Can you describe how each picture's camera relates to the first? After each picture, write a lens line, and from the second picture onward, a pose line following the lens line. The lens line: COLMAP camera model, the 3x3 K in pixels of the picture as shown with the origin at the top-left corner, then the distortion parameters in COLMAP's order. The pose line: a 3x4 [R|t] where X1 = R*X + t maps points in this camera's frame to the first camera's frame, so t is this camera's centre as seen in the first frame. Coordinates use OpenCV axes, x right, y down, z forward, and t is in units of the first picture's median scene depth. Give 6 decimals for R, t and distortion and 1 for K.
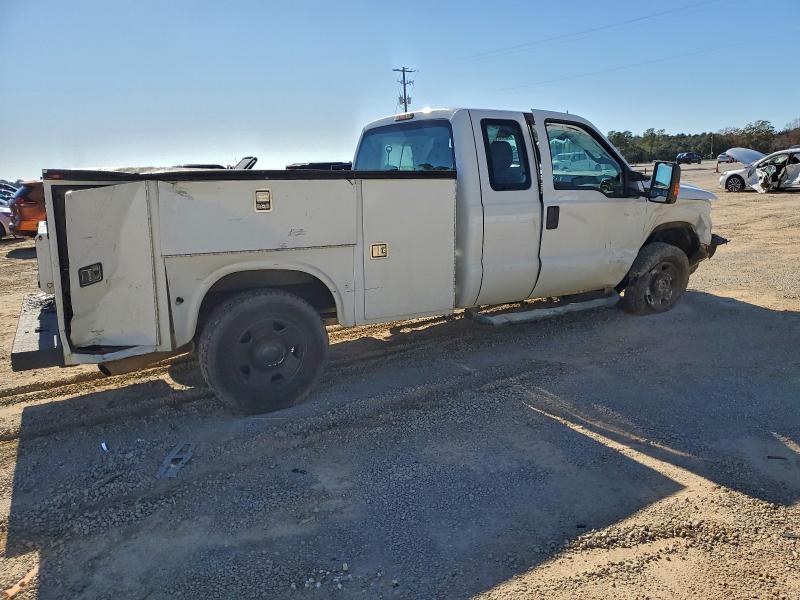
lens RADIAL K [[621.5, 0, 400.0], [0, 621.5, 300.0], [0, 0, 1]] dist [0.007589, 0.002102]
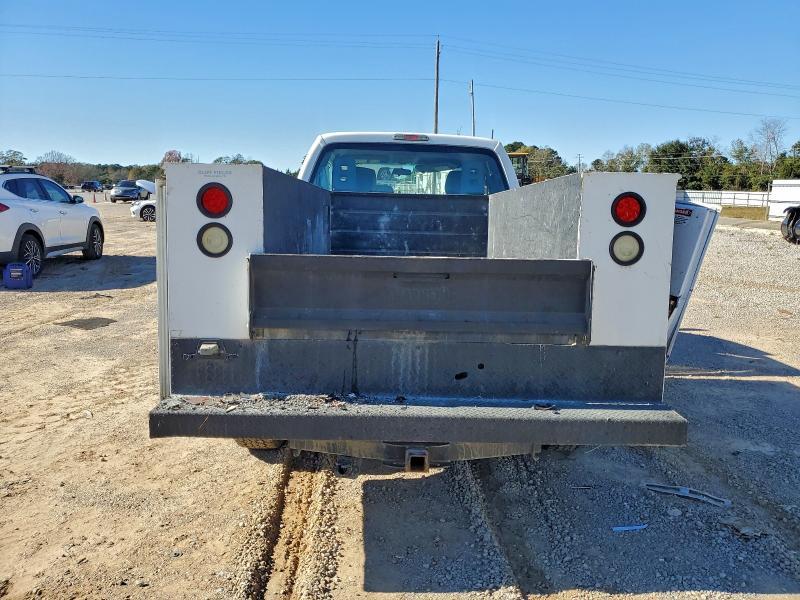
lens RADIAL K [[621.5, 0, 400.0], [0, 621.5, 300.0], [0, 0, 1]] dist [0.007589, 0.002102]
pose [[0.489958, -0.100526, 0.865931, -0.969371], [0.141590, 0.989316, 0.034736, -0.090103], [-0.860171, 0.105588, 0.498957, 0.628500]]
